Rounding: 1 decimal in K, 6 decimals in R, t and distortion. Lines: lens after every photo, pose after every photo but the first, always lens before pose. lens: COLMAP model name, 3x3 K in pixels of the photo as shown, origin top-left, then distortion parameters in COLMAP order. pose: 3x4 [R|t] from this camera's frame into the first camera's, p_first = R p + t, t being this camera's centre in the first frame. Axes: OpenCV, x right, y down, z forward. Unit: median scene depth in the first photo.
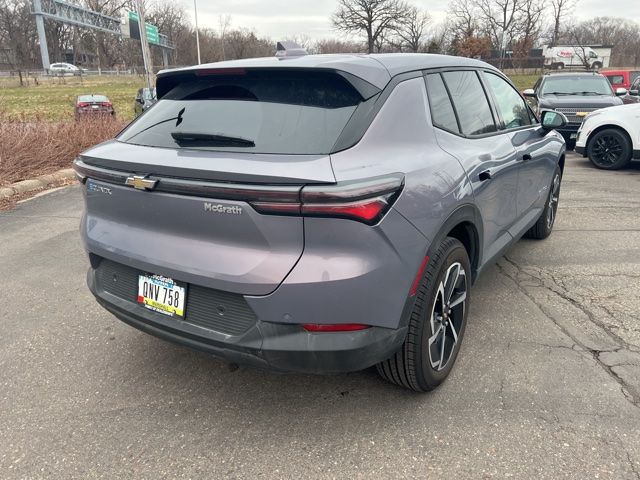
lens RADIAL K [[483.2, 0, 317.4], [0, 483.2, 242.6], [0, 0, 1]] dist [0.061088, -0.065287]
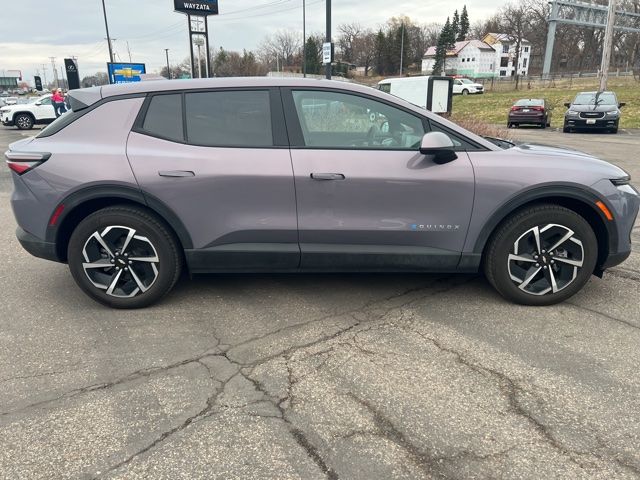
lens RADIAL K [[483.2, 0, 316.7], [0, 483.2, 241.8], [0, 0, 1]] dist [0.061088, -0.065287]
pose [[0.560613, 0.243772, -0.791384, 1.688427], [-0.248181, 0.961218, 0.120276, -0.220875], [0.790012, 0.128978, 0.599371, 0.570390]]
